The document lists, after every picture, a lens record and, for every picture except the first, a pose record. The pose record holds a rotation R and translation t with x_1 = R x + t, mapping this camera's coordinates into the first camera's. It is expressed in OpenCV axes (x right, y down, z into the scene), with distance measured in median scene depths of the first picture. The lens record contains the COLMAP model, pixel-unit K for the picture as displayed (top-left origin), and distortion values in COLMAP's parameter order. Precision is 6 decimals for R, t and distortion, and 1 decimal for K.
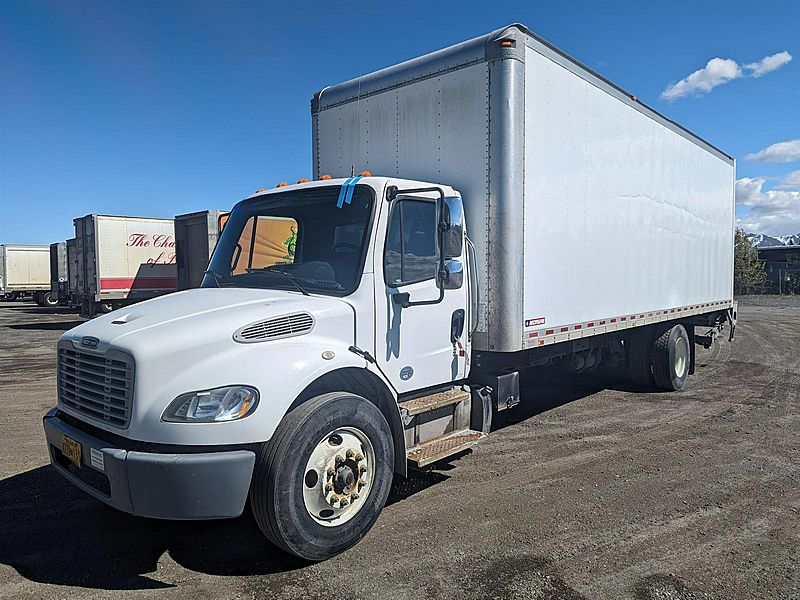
lens RADIAL K [[578.2, 0, 405.7], [0, 578.2, 304.2], [0, 0, 1]] dist [0.046444, 0.009027]
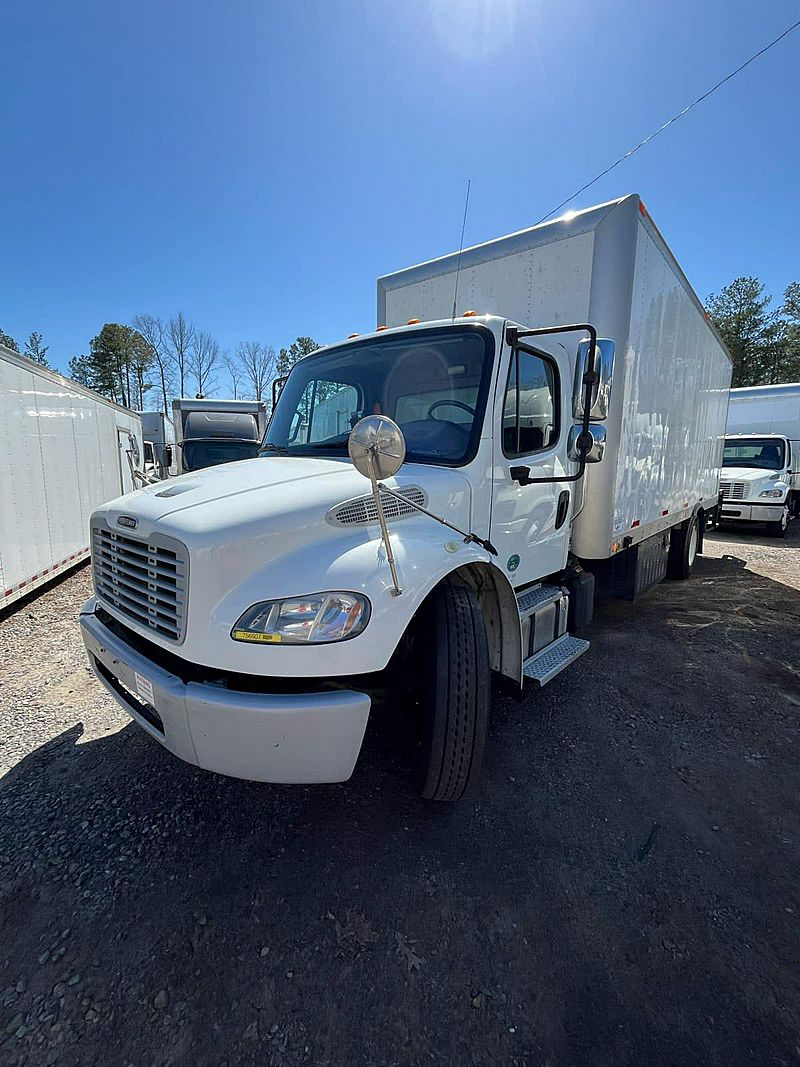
lens RADIAL K [[463.1, 0, 403.1], [0, 463.1, 537.2], [0, 0, 1]] dist [-0.014515, -0.000136]
pose [[0.999686, 0.020866, 0.013870, -0.182278], [-0.022149, 0.994752, 0.099885, 0.017979], [-0.011713, -0.100160, 0.994902, 0.382027]]
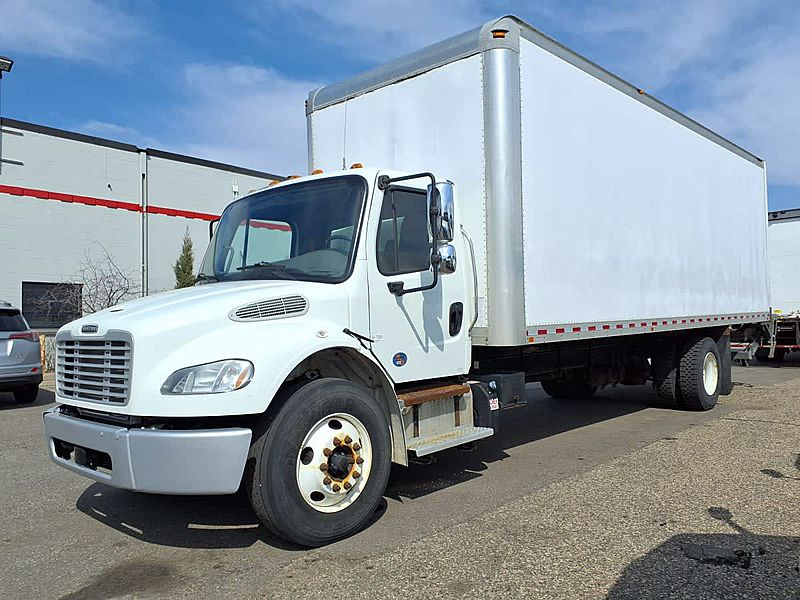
lens RADIAL K [[660.2, 0, 393.2], [0, 660.2, 304.1], [0, 0, 1]] dist [0.069090, -0.046801]
pose [[0.999106, -0.021551, -0.036369, 0.030595], [0.018775, 0.997007, -0.075000, 0.110645], [0.037876, 0.074250, 0.996520, -0.132243]]
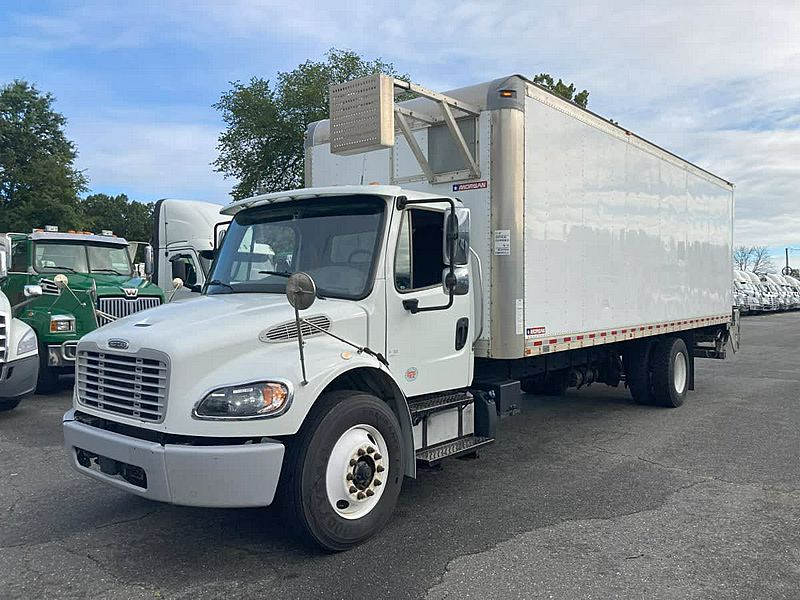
lens RADIAL K [[660.2, 0, 399.2], [0, 660.2, 310.6], [0, 0, 1]] dist [0.069090, -0.046801]
pose [[0.999366, 0.004146, 0.035364, -0.072928], [-0.003269, 0.999687, -0.024814, 0.032335], [-0.035456, 0.024682, 0.999066, -0.188557]]
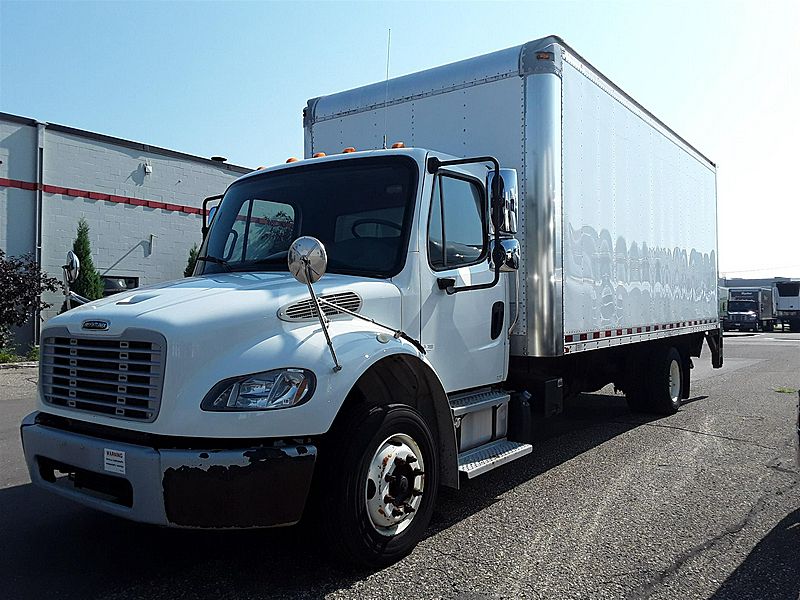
lens RADIAL K [[660.2, 0, 399.9], [0, 660.2, 300.3], [0, 0, 1]] dist [0.069090, -0.046801]
pose [[0.995547, 0.005583, 0.094101, -0.180562], [0.000400, 0.997986, -0.063441, 0.083573], [-0.094265, 0.063196, 0.993539, 0.012245]]
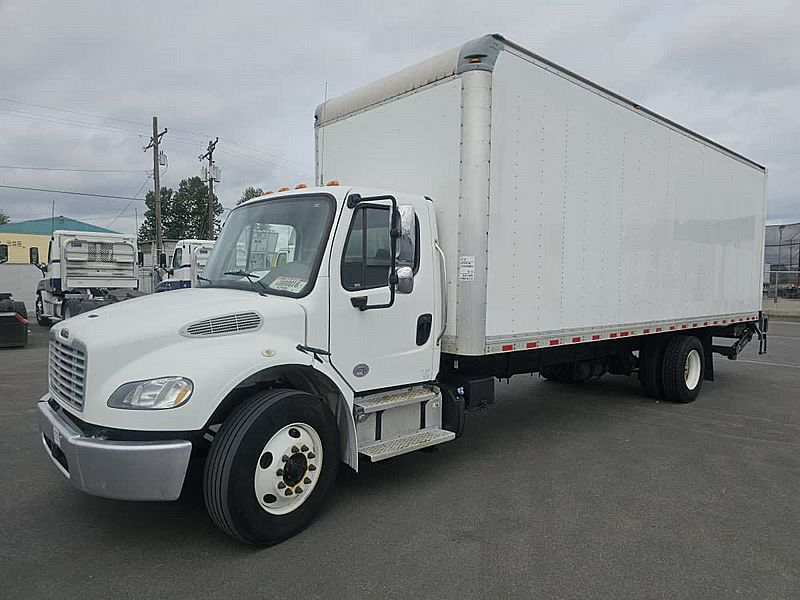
lens RADIAL K [[538.1, 0, 404.2], [0, 538.1, 314.3], [0, 0, 1]] dist [0.064228, -0.002271]
pose [[0.991679, 0.028725, -0.125491, 0.207158], [-0.027805, 0.999572, 0.009077, 0.002136], [0.125698, -0.005512, 0.992053, 0.042479]]
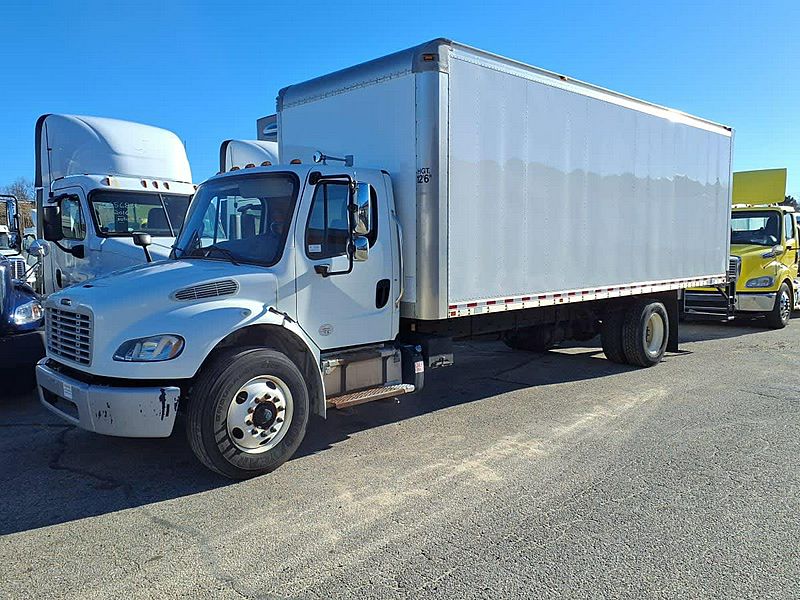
lens RADIAL K [[660.2, 0, 398.7], [0, 660.2, 305.2], [0, 0, 1]] dist [0.069090, -0.046801]
pose [[0.994656, 0.009982, -0.102762, 0.300520], [-0.006042, 0.999237, 0.038576, 0.011528], [0.103069, -0.037749, 0.993958, -0.337752]]
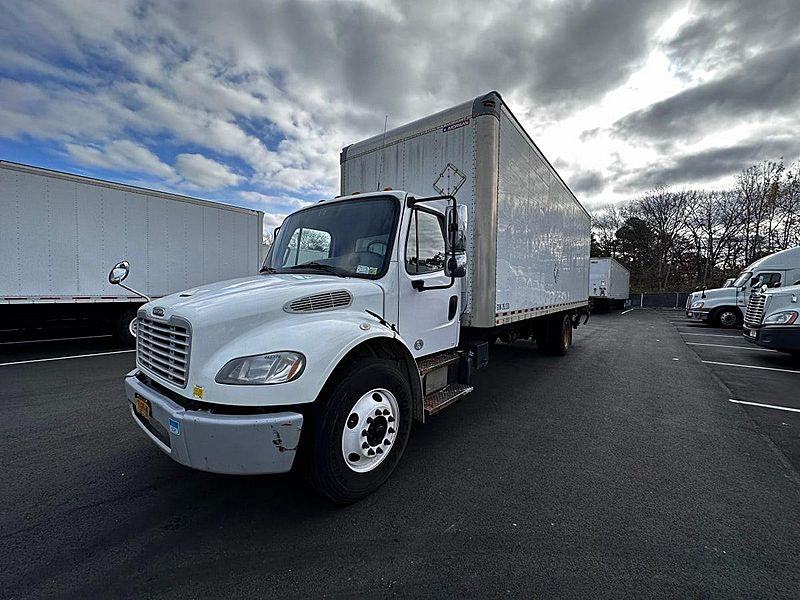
lens RADIAL K [[321.6, 0, 397.7], [0, 321.6, 302.4], [0, 0, 1]] dist [-0.008034, -0.000063]
pose [[0.998287, 0.020115, 0.054933, -0.093671], [-0.019601, 0.999759, -0.009875, 0.040307], [-0.055118, 0.008781, 0.998441, 0.311293]]
